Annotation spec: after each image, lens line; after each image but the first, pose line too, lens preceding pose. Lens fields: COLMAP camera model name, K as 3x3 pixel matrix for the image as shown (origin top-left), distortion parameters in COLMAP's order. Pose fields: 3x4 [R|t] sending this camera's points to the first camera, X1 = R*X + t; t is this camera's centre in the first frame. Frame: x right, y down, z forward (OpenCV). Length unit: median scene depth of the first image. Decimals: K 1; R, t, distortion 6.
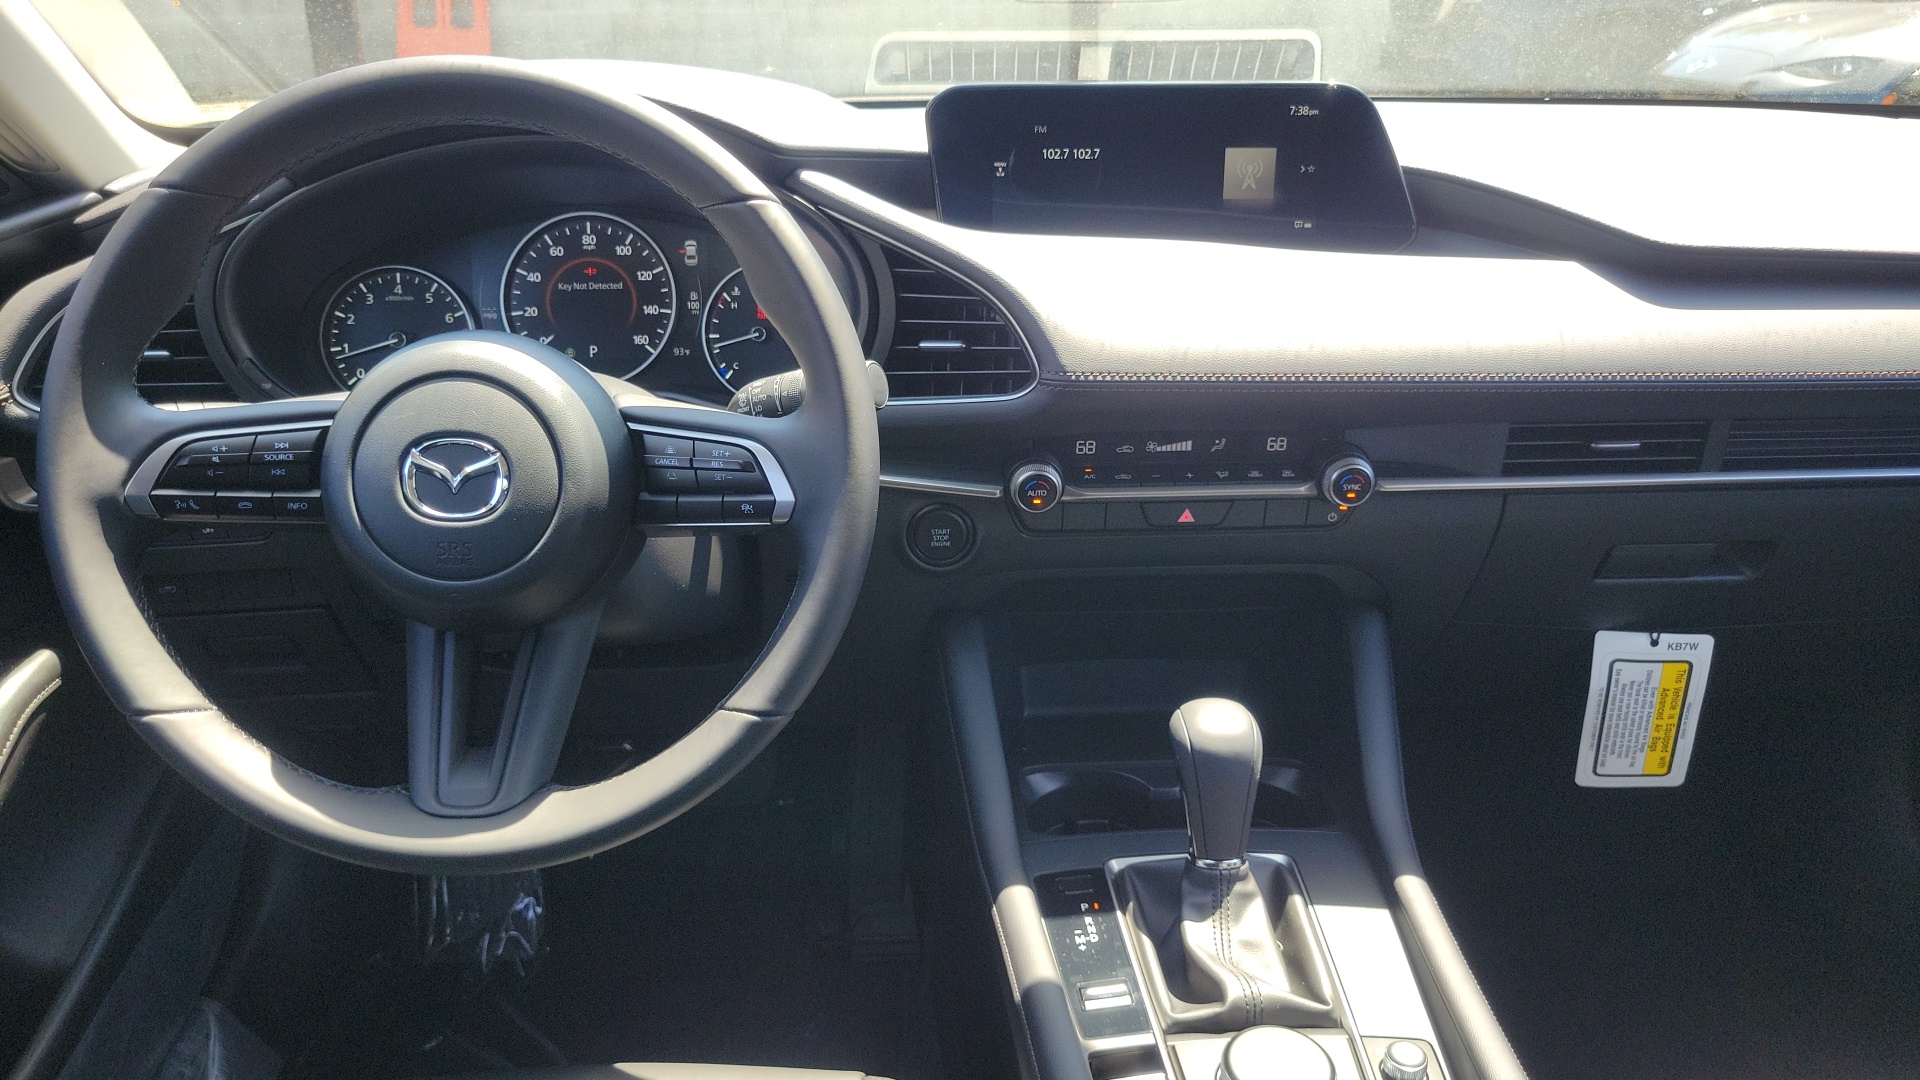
lens RADIAL K [[1484.1, 0, 974.8], [0, 1484.1, 542.0], [0, 0, 1]] dist [0.011920, -0.023419]
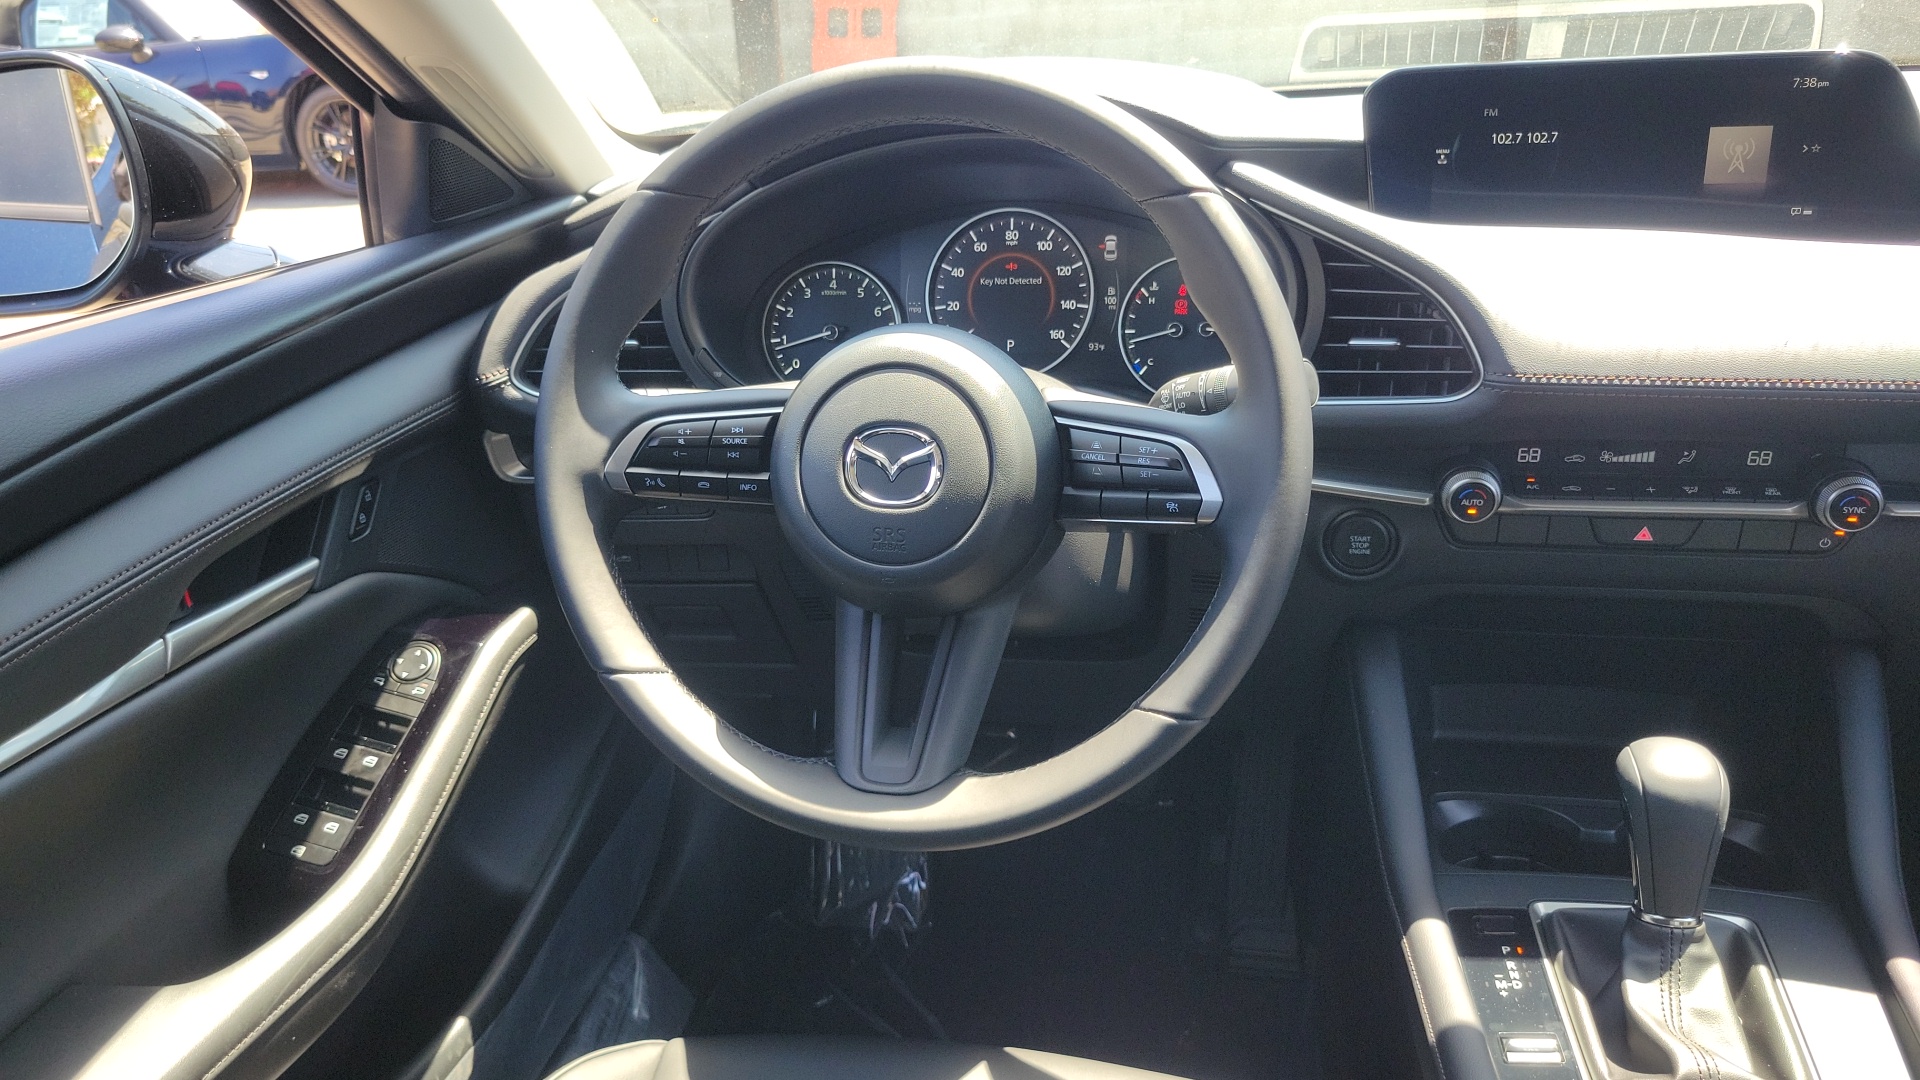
lens RADIAL K [[1484.1, 0, 929.7], [0, 1484.1, 544.8], [0, 0, 1]] dist [0.011920, -0.023419]
pose [[0.961674, 0.047633, -0.270026, -0.034106], [-0.046506, 0.998862, 0.010573, -0.000284], [0.270222, 0.002390, 0.962795, 0.008160]]
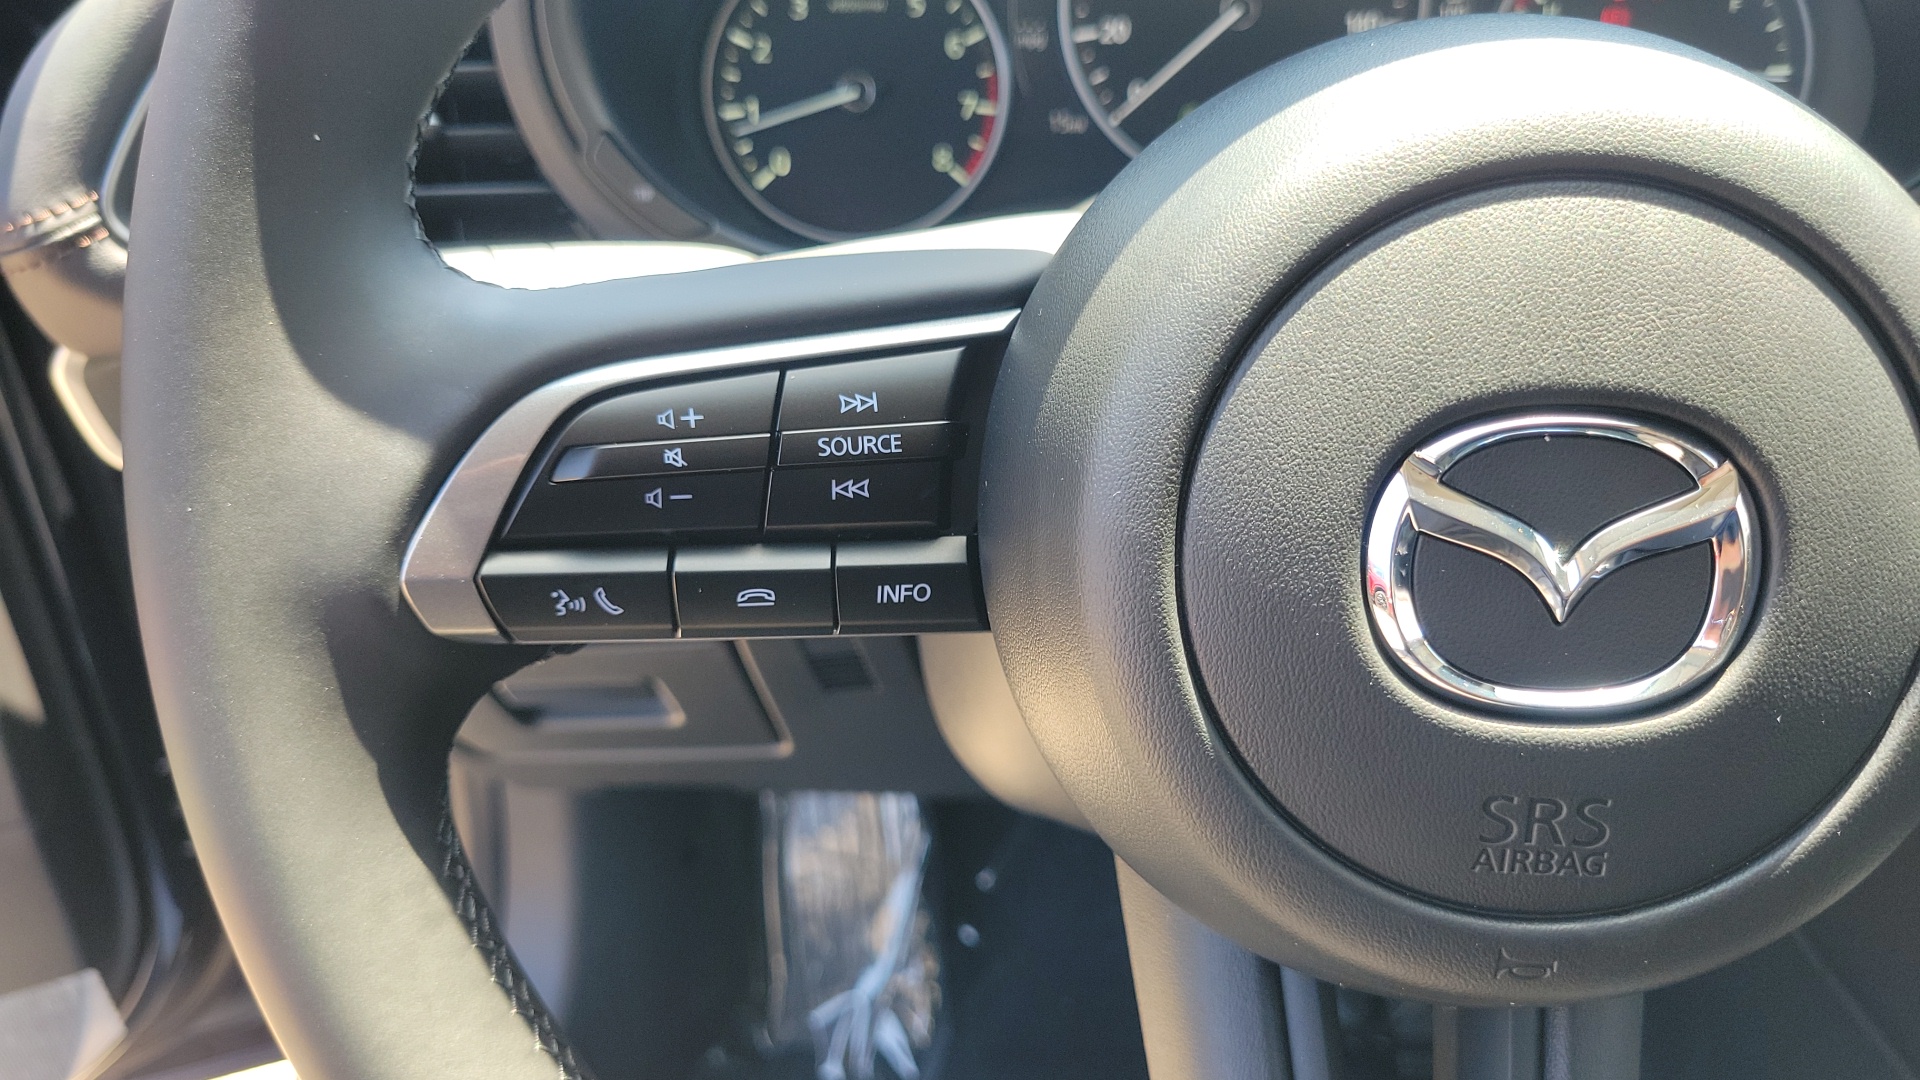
lens RADIAL K [[1484.1, 0, 944.7], [0, 1484.1, 552.2], [0, 0, 1]] dist [0.011920, -0.023419]
pose [[0.992923, 0.025567, -0.115977, -0.341384], [-0.008526, 0.989379, 0.145109, -0.065929], [0.118456, -0.143093, 0.982595, 0.573372]]
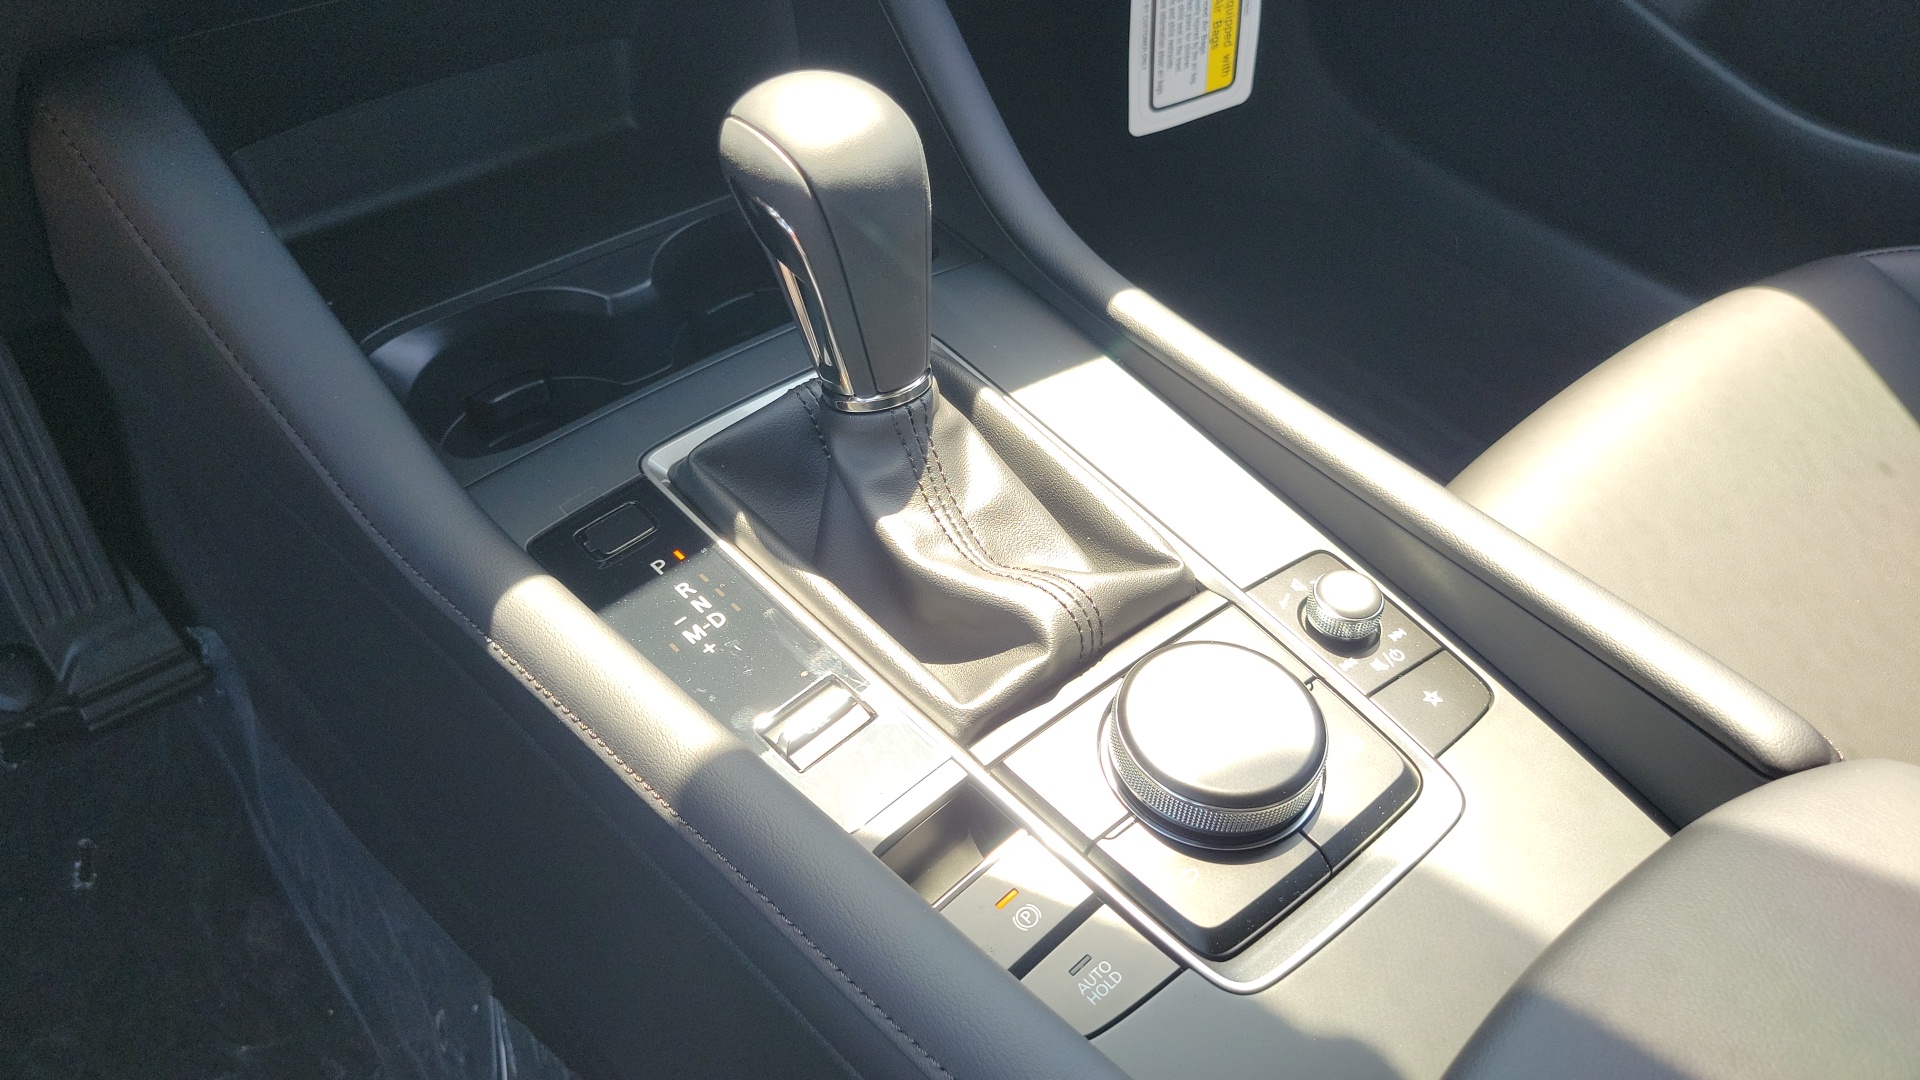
lens RADIAL K [[1484.1, 0, 943.5], [0, 1484.1, 529.1], [0, 0, 1]] dist [0.011920, -0.023419]
pose [[0.797841, -0.400706, 0.450427, -0.070675], [0.202156, 0.881704, 0.426299, 0.041796], [-0.567964, -0.249062, 0.784465, 0.563349]]
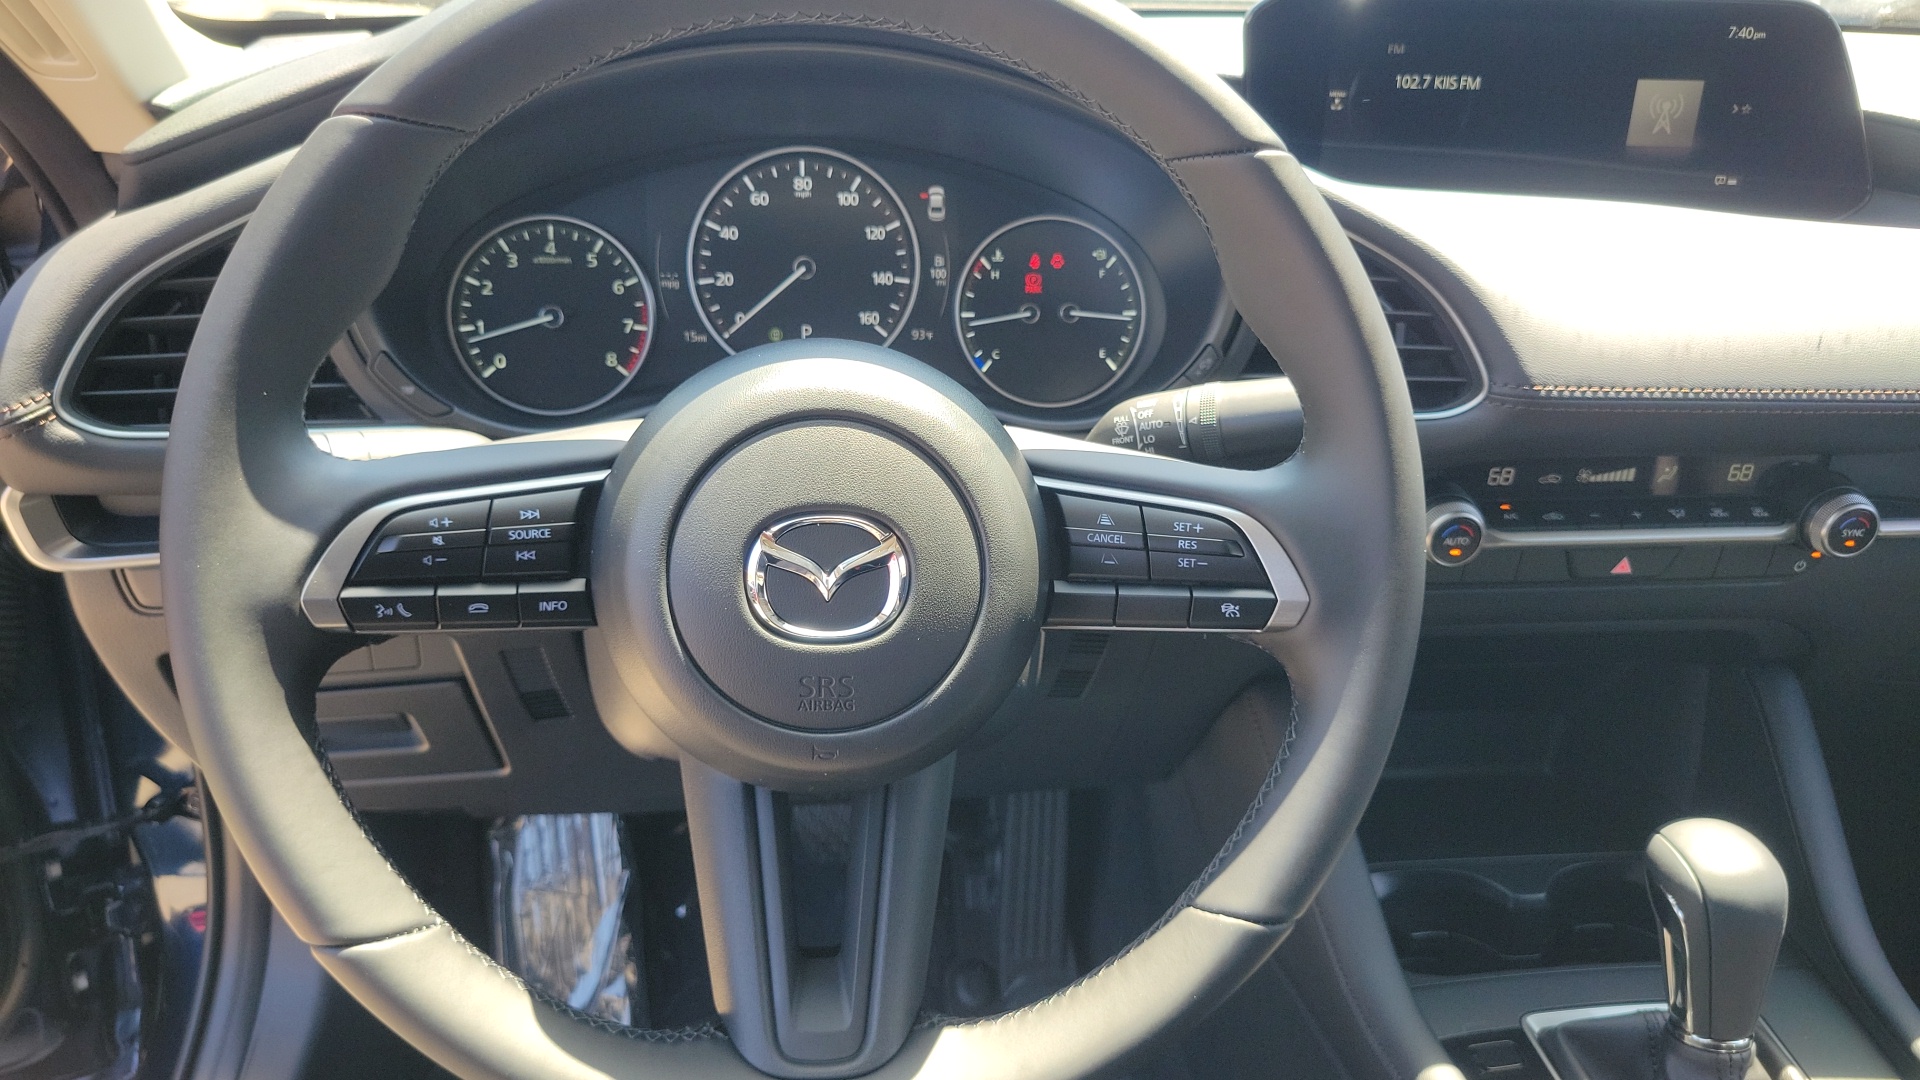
lens RADIAL K [[1484.1, 0, 963.5], [0, 1484.1, 525.0], [0, 0, 1]] dist [0.011920, -0.023419]
pose [[0.997876, 0.002753, 0.065084, -0.264106], [-0.005515, 0.999090, 0.042293, -0.073911], [-0.064908, -0.042562, 0.996983, 0.278155]]
